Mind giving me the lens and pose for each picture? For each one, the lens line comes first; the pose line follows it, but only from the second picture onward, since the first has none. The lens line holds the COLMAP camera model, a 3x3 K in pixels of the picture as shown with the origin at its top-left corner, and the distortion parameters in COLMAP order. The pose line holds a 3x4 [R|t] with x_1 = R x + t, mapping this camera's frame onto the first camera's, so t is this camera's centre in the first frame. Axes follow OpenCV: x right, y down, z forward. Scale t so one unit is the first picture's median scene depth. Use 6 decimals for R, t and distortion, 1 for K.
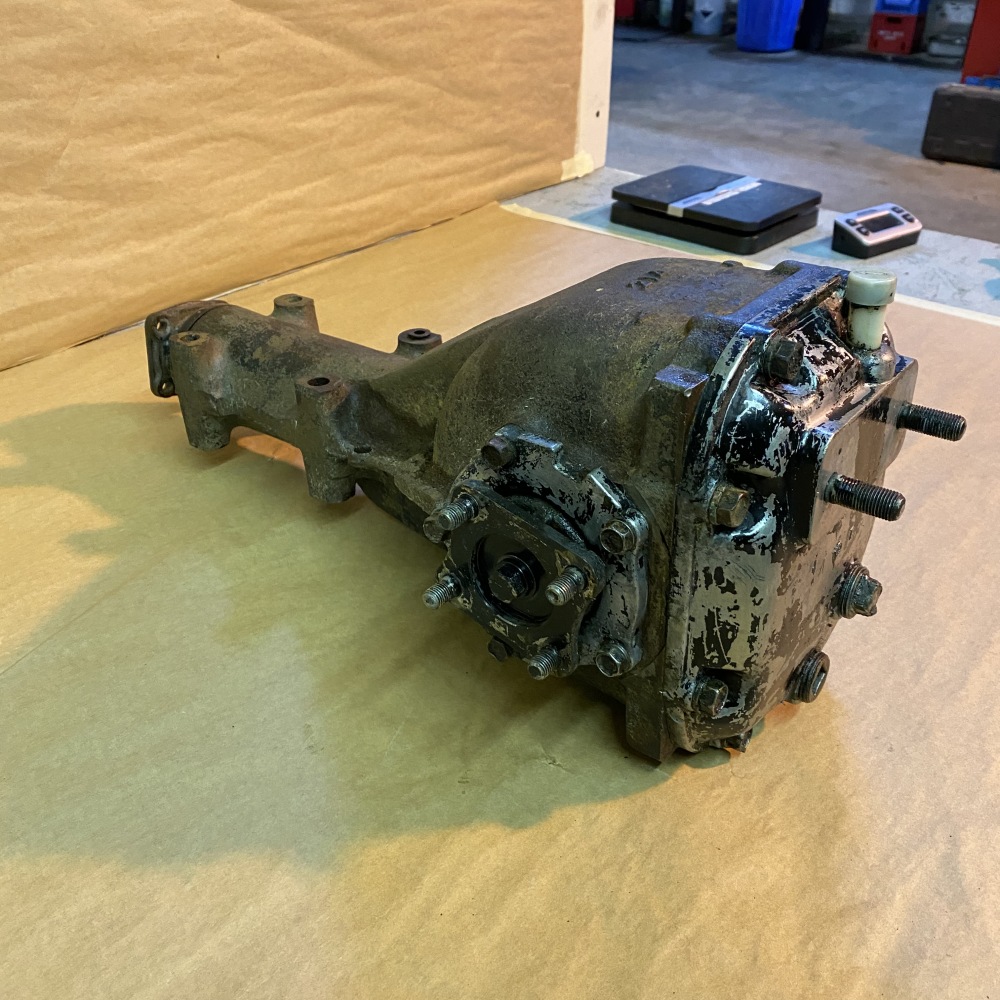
lens RADIAL K [[1019.4, 0, 492.2], [0, 1019.4, 496.8], [0, 0, 1]] dist [-0.010127, 0.006750]
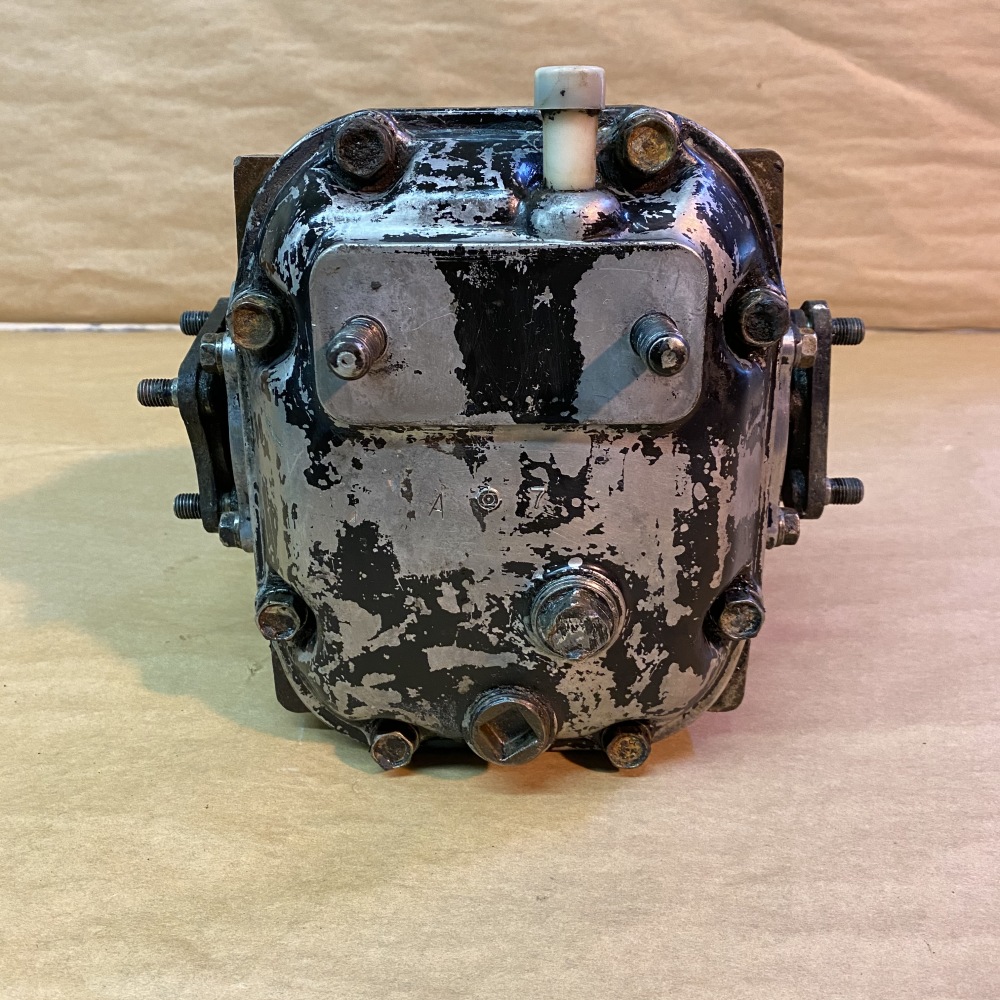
lens RADIAL K [[1019.4, 0, 492.2], [0, 1019.4, 496.8], [0, 0, 1]] dist [-0.010127, 0.006750]
pose [[0.611208, 0.283093, -0.739110, 0.406739], [-0.404896, 0.914234, 0.015341, 0.018890], [0.680062, 0.289886, 0.673410, 0.275280]]
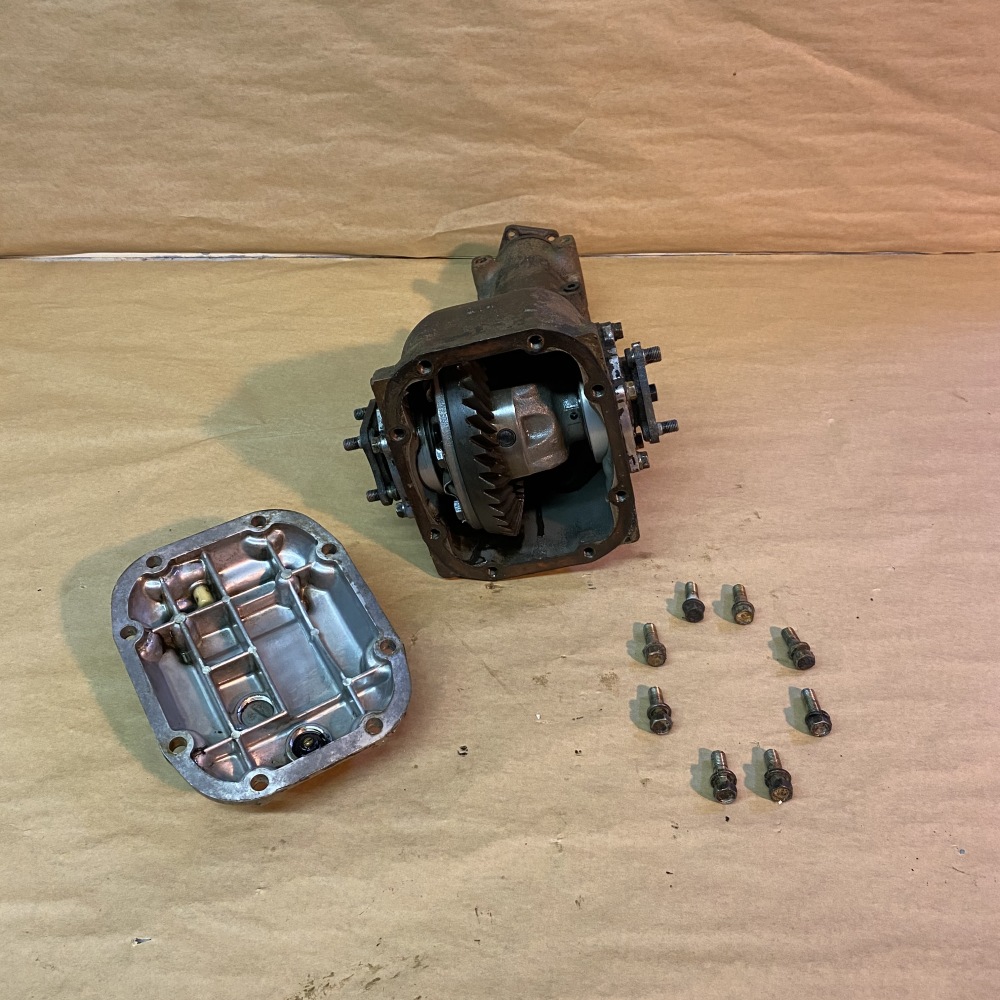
lens RADIAL K [[995.9, 0, 500.0], [0, 995.9, 500.0], [0, 0, 1]] dist [-0.001290, -0.024772]
pose [[0.621320, 0.506477, -0.597866, 0.517827], [-0.395800, 0.861379, 0.318382, -0.258925], [0.676242, 0.038818, 0.735656, -0.042471]]
